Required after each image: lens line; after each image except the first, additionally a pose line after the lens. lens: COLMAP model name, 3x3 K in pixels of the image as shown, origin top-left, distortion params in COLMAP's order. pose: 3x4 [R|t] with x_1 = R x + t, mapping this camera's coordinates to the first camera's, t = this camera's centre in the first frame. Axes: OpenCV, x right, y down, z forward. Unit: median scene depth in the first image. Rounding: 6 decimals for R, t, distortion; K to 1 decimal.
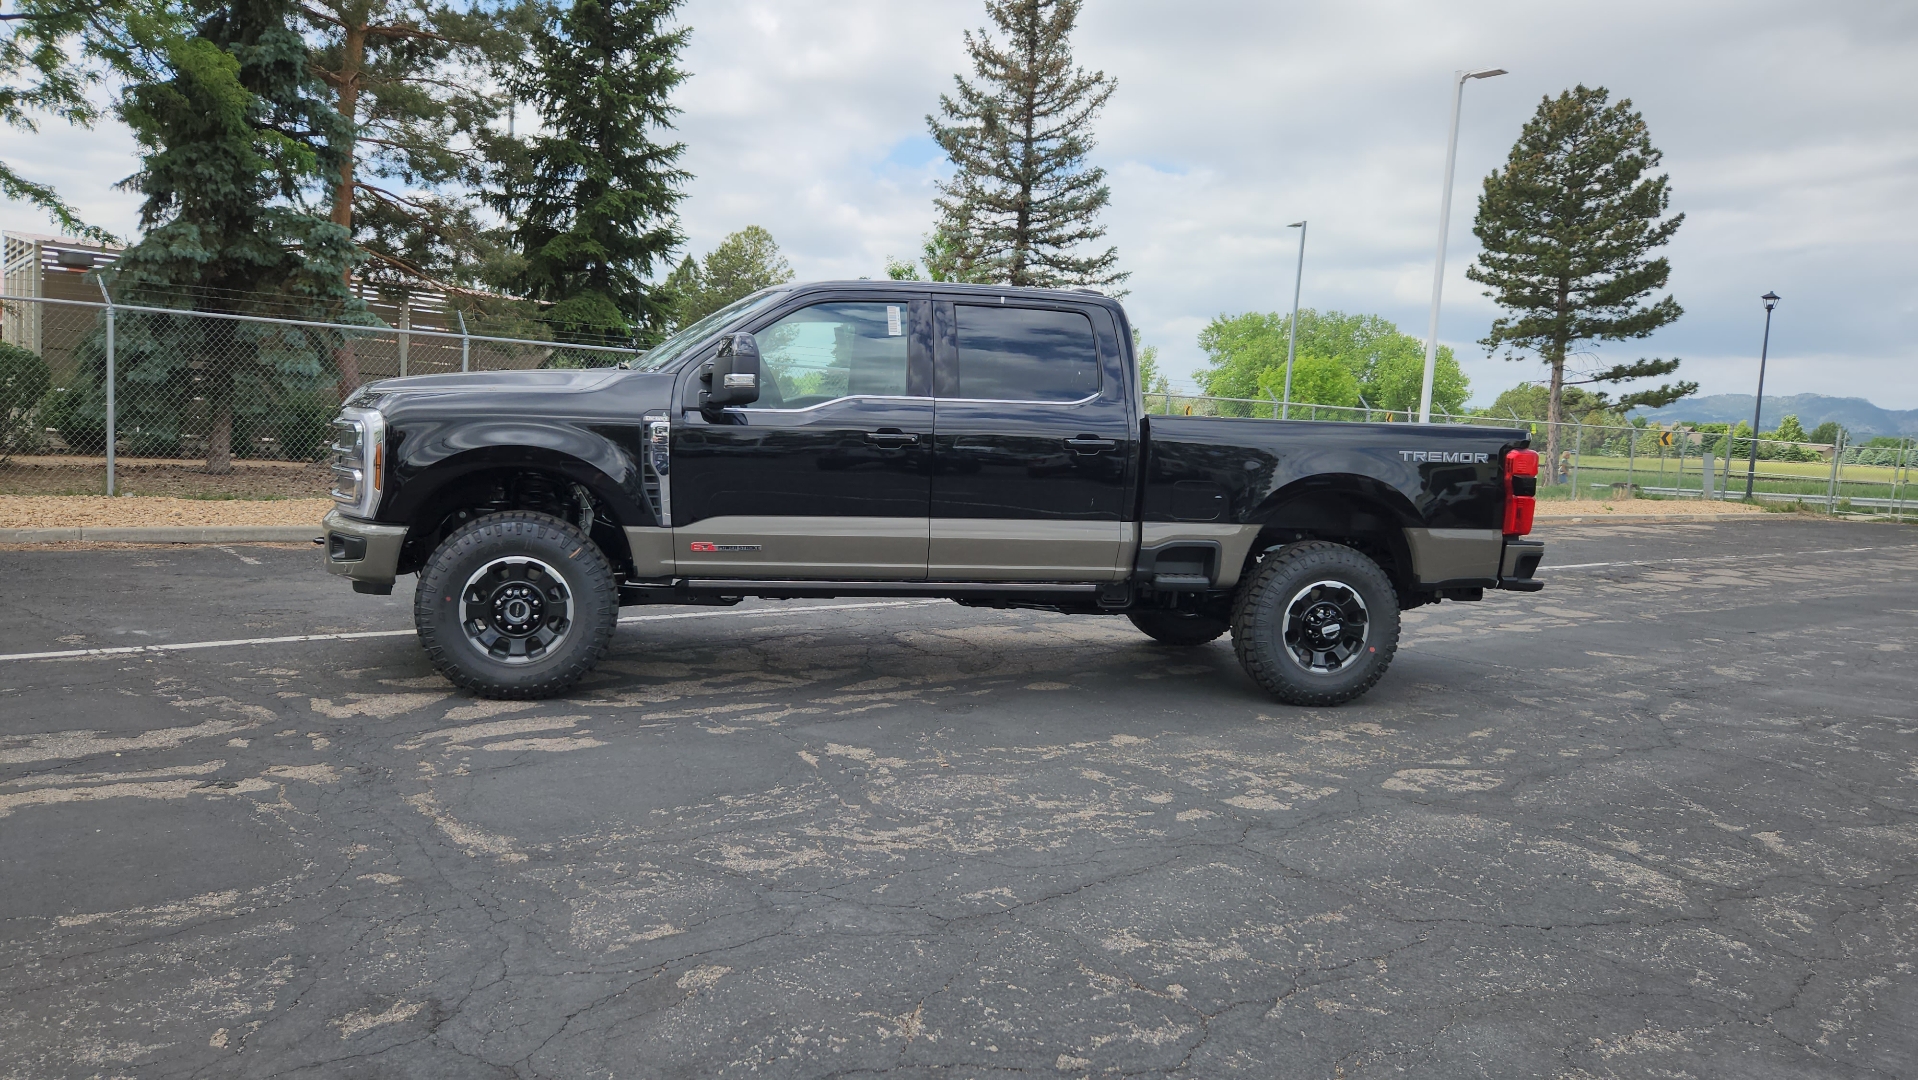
lens RADIAL K [[1285.2, 0, 933.7], [0, 1285.2, 519.8], [0, 0, 1]] dist [0.080303, -0.072172]
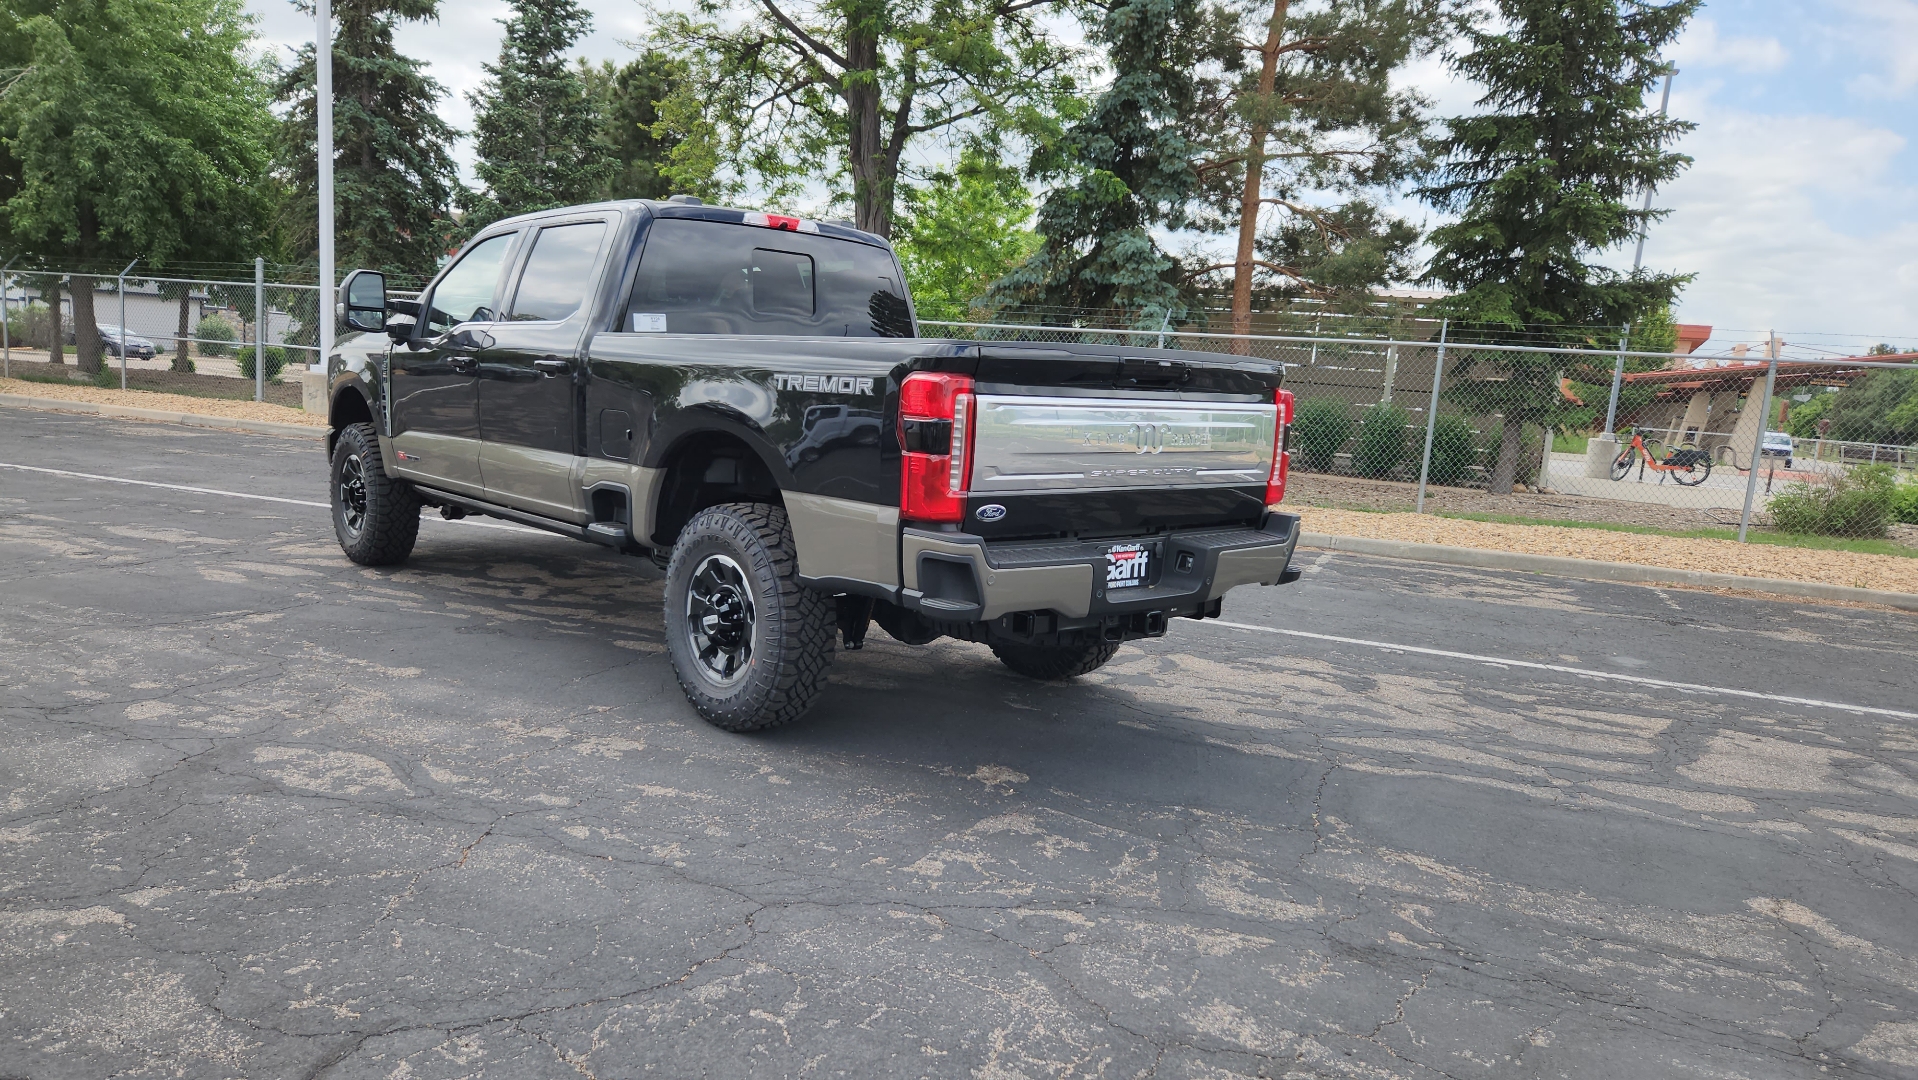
lens RADIAL K [[1281.1, 0, 943.1], [0, 1281.1, 543.0], [0, 0, 1]] dist [0.077023, -0.066584]
pose [[0.486156, 0.091138, -0.869106, 1.014371], [-0.105347, 0.993406, 0.045244, -0.005279], [0.867499, 0.069562, 0.492551, 0.768655]]
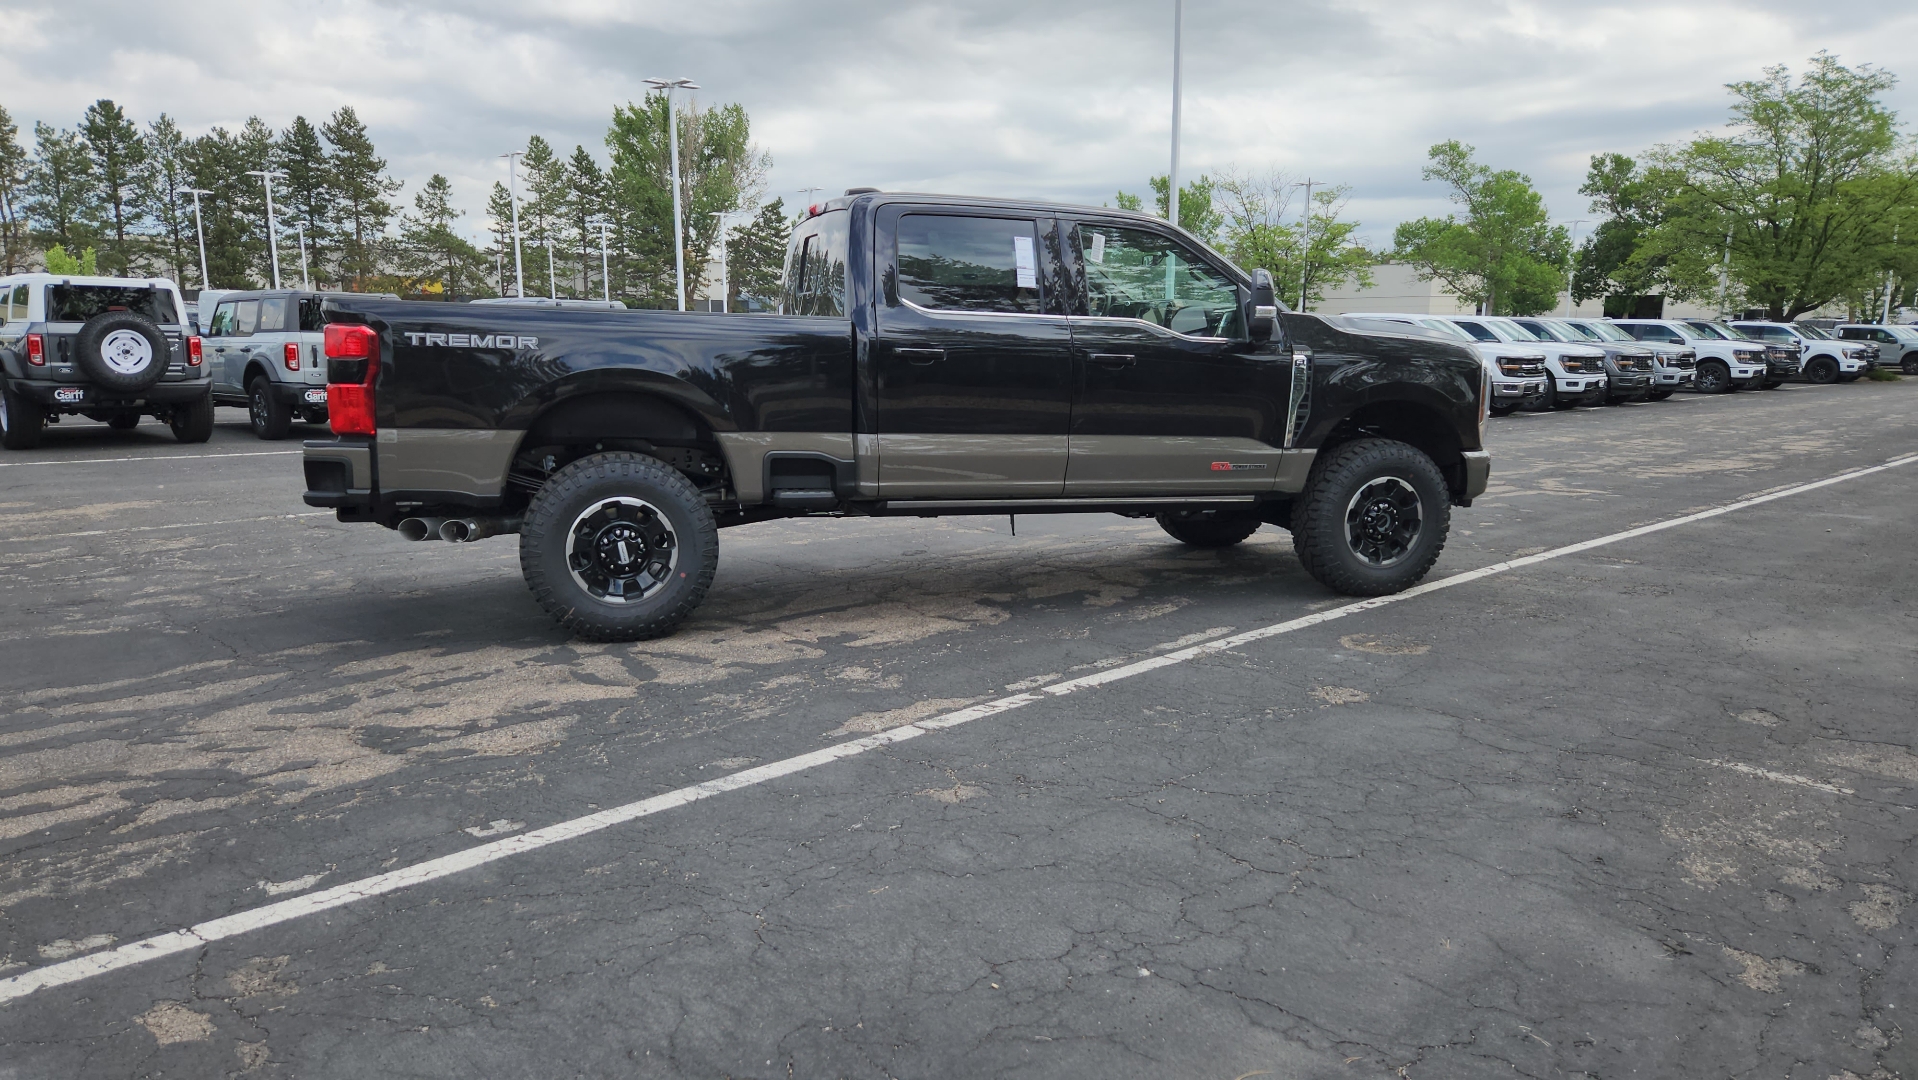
lens RADIAL K [[1279.8, 0, 930.5], [0, 1279.8, 546.1], [0, 0, 1]] dist [0.075086, -0.060047]
pose [[-0.994271, -0.053632, -0.092460, 0.119072], [-0.074295, 0.968648, 0.237067, -0.170687], [0.076846, 0.242578, -0.967083, 2.180422]]
